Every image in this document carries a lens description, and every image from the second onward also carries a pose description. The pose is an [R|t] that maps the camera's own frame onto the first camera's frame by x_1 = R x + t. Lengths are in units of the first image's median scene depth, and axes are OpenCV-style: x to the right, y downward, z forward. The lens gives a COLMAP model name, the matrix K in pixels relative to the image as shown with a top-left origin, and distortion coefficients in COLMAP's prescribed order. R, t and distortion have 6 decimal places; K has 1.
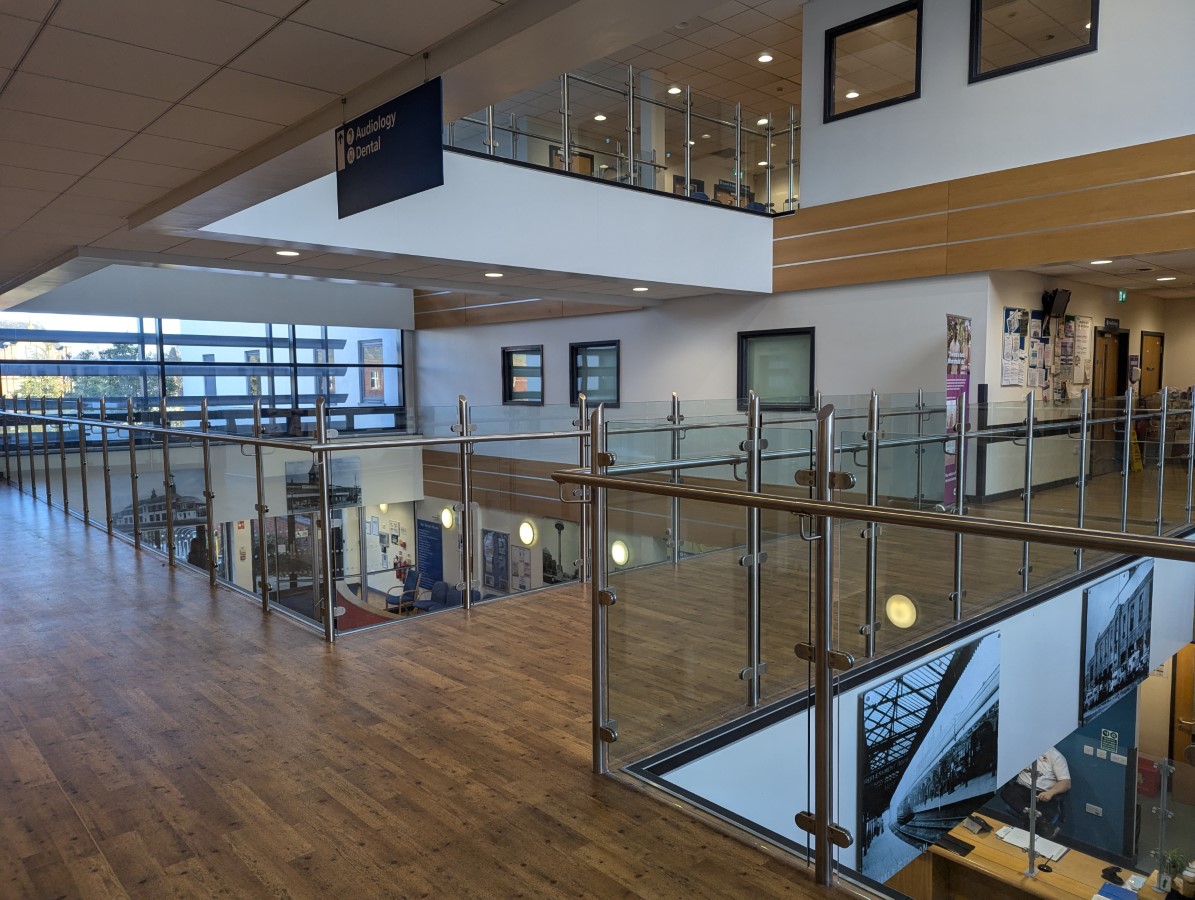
lens RADIAL K [[825.3, 0, 598.8], [0, 825.3, 459.6], [0, 0, 1]] dist [0.062612, -0.025524]
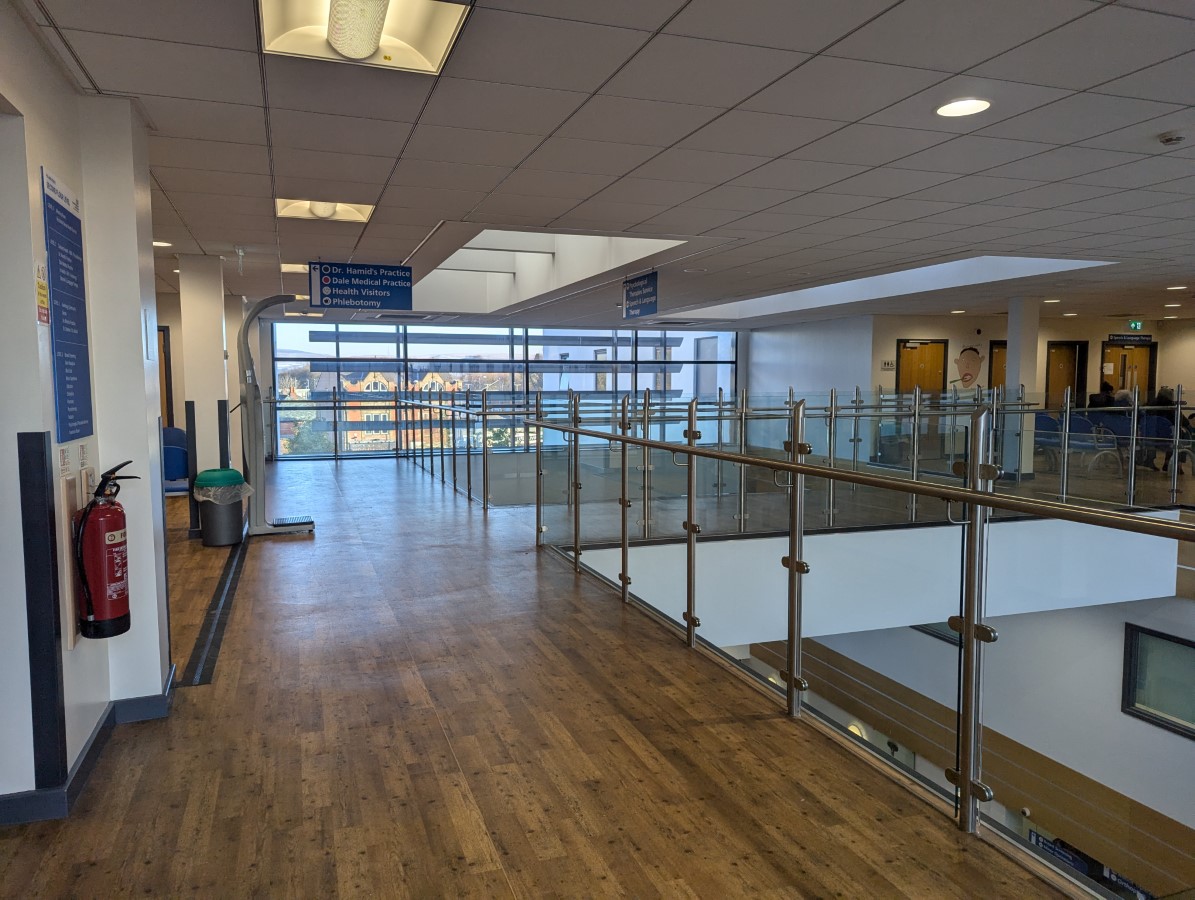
lens RADIAL K [[841.4, 0, 608.2], [0, 841.4, 444.6], [0, 0, 1]] dist [0.077595, -0.067653]
pose [[0.925376, 0.038751, -0.377064, 0.088932], [-0.044513, 0.998987, -0.006576, 0.007084], [0.376427, 0.022869, 0.926164, -0.097299]]
